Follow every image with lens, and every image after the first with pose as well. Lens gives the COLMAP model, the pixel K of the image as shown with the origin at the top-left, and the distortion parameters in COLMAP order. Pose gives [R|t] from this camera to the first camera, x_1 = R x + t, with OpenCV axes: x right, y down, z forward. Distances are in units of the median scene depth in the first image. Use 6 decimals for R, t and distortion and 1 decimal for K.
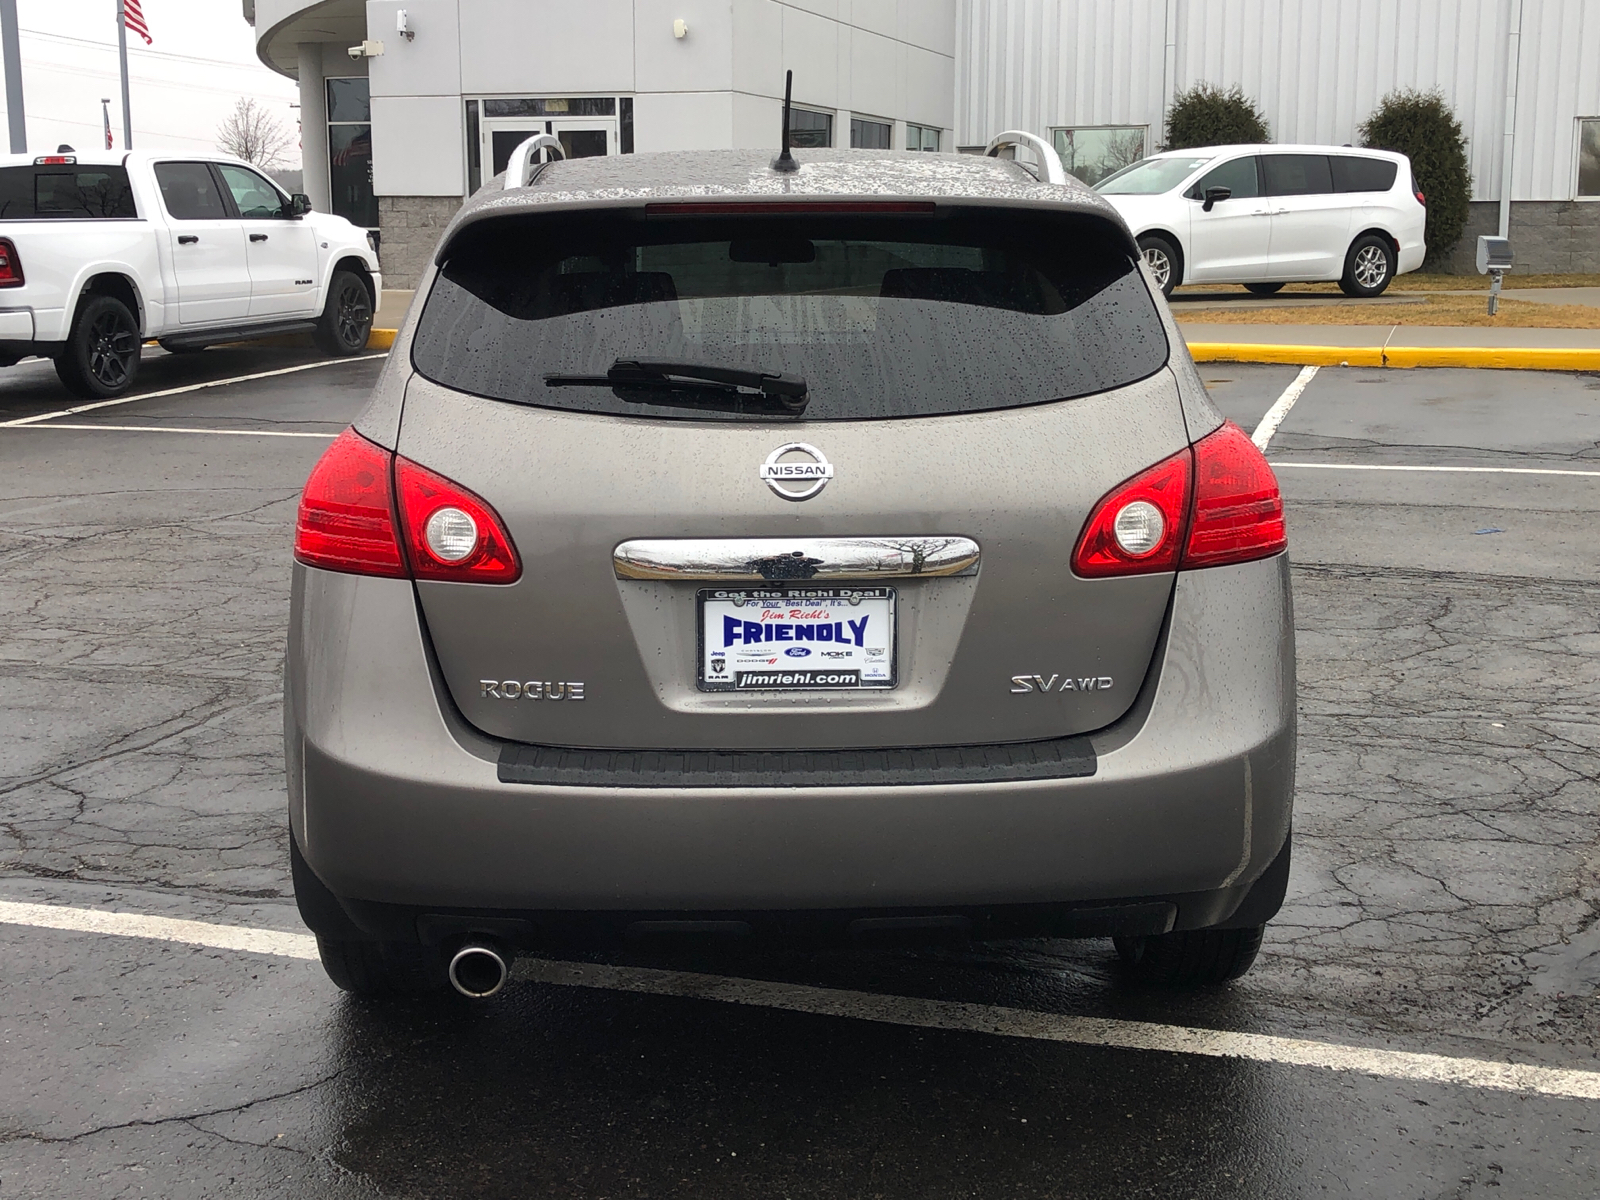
lens RADIAL K [[2003.0, 0, 793.3], [0, 2003.0, 595.3], [0, 0, 1]] dist [0.044197, 0.000000]
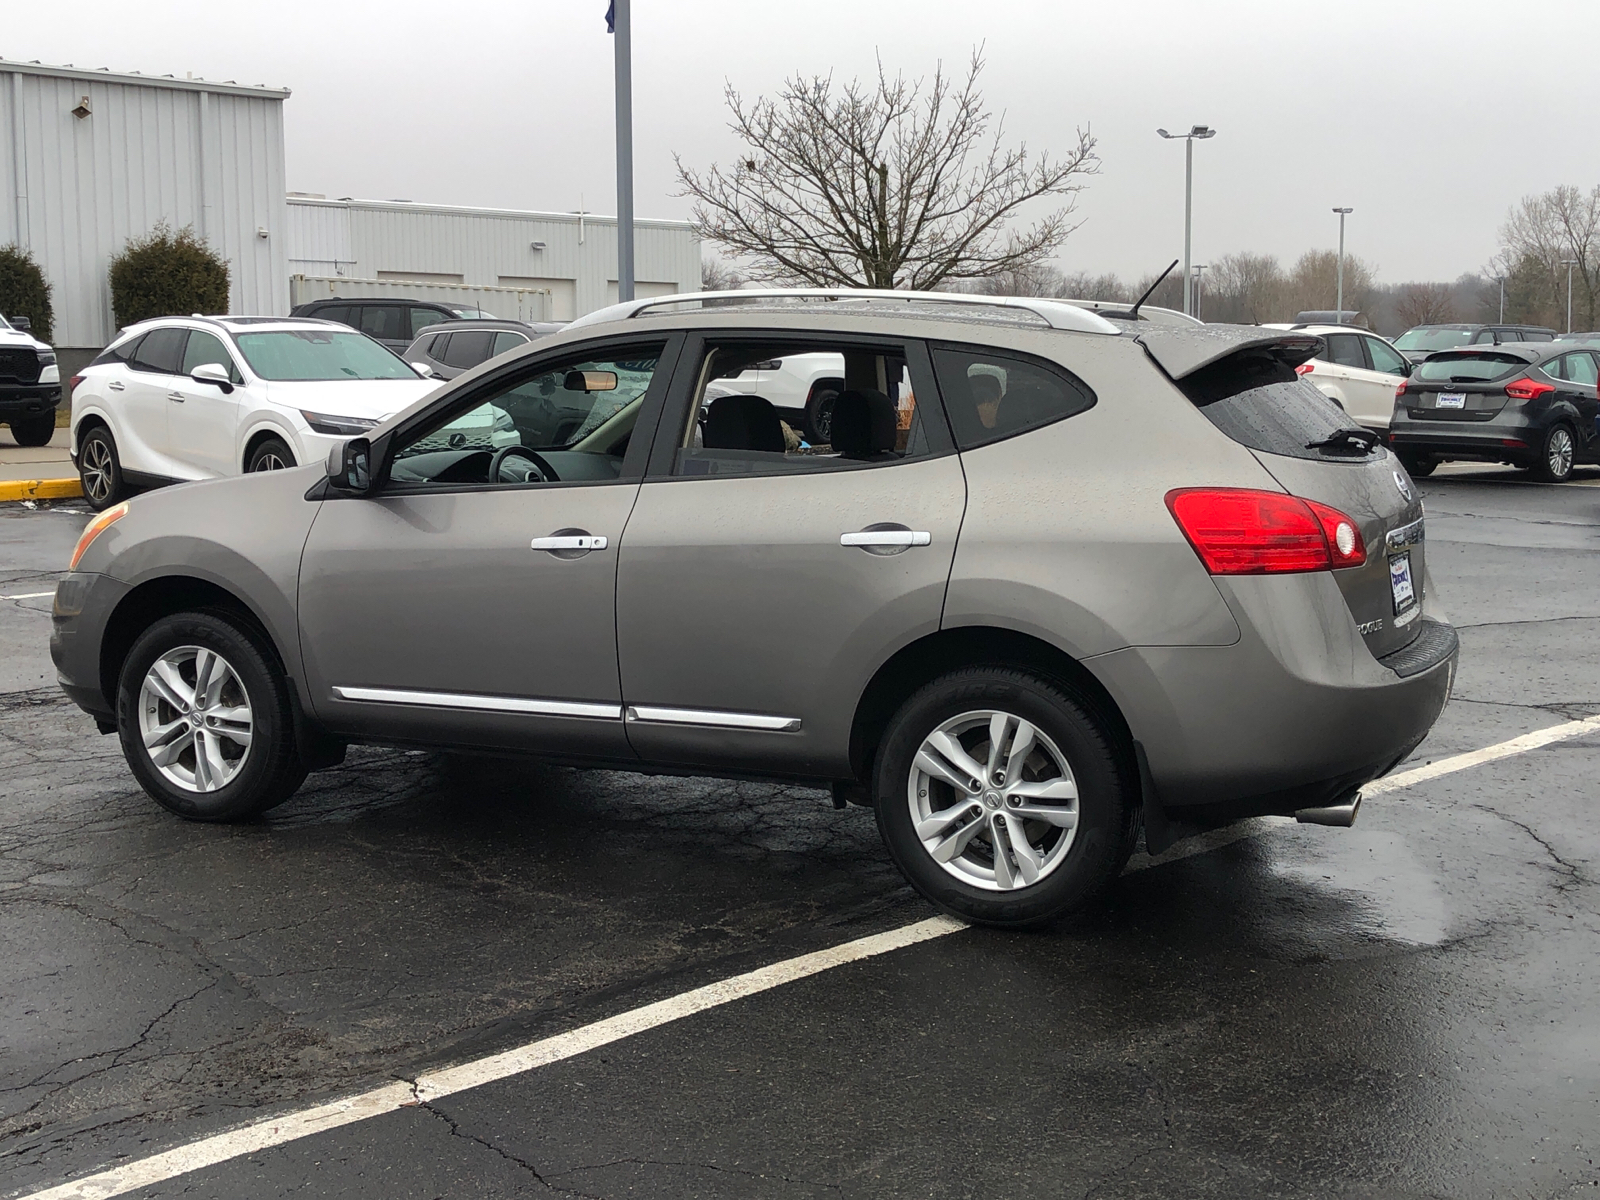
lens RADIAL K [[2003.0, 0, 793.9], [0, 2003.0, 611.6], [0, 0, 1]] dist [0.044197, 0.000000]
pose [[0.463112, -0.108351, 0.879652, -1.794596], [0.165411, 0.985627, 0.034320, -0.100734], [-0.870728, 0.129610, 0.474378, 0.606890]]
